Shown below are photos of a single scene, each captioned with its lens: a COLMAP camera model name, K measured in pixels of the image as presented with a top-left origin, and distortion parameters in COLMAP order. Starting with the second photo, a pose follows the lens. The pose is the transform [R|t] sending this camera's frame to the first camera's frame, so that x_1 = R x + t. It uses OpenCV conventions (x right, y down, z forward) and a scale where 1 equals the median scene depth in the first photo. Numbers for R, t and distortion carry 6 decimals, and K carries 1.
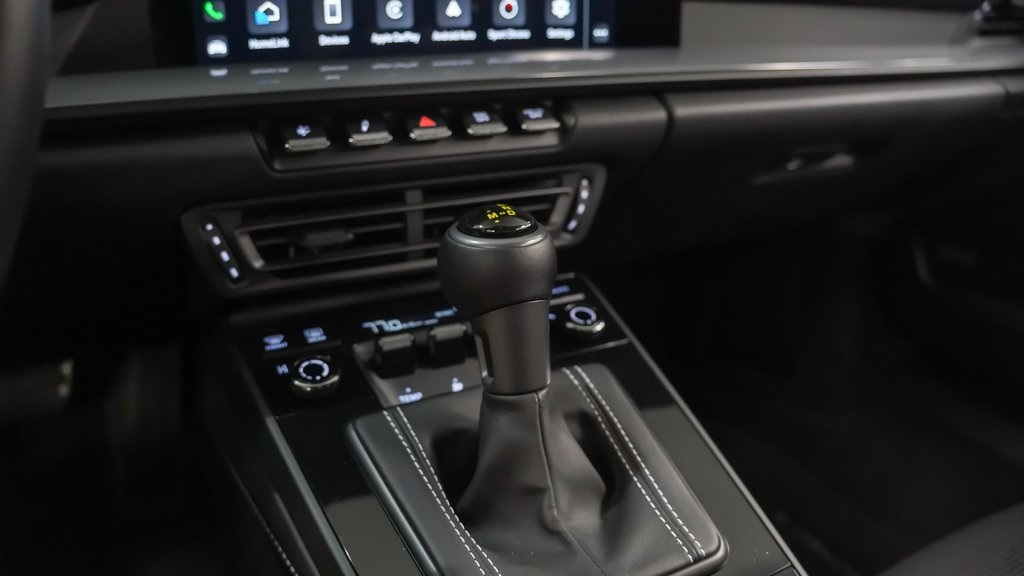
lens RADIAL K [[817.0, 0, 512.4], [0, 817.0, 298.7], [0, 0, 1]] dist [-0.140152, 0.014343]
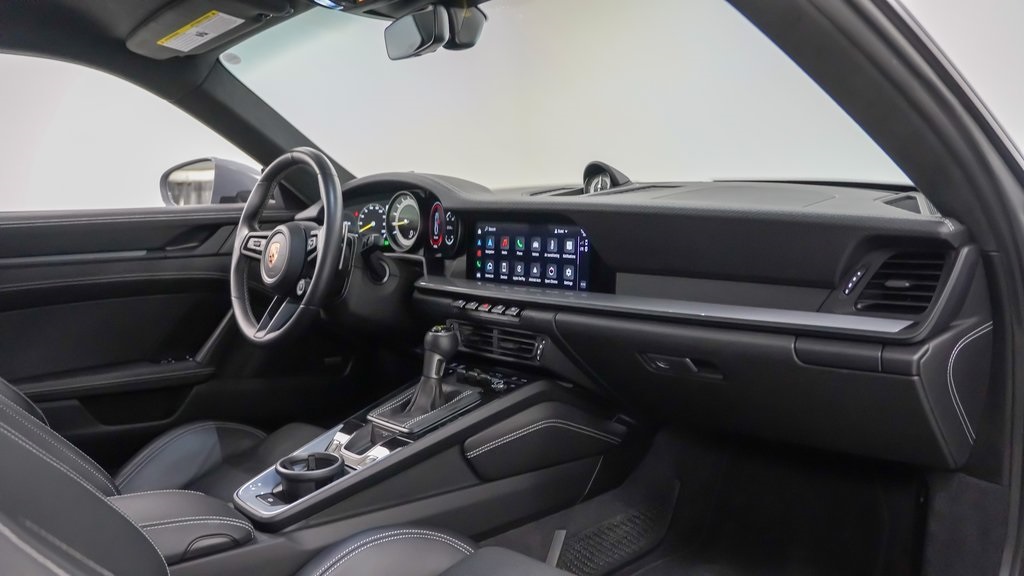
lens RADIAL K [[817.0, 0, 512.3], [0, 817.0, 290.8], [0, 0, 1]] dist [-0.140152, 0.014343]
pose [[0.277711, 0.093608, -0.956093, 2.537552], [-0.347253, 0.937728, -0.009055, -0.244312], [0.895708, 0.334521, 0.292923, 0.148117]]
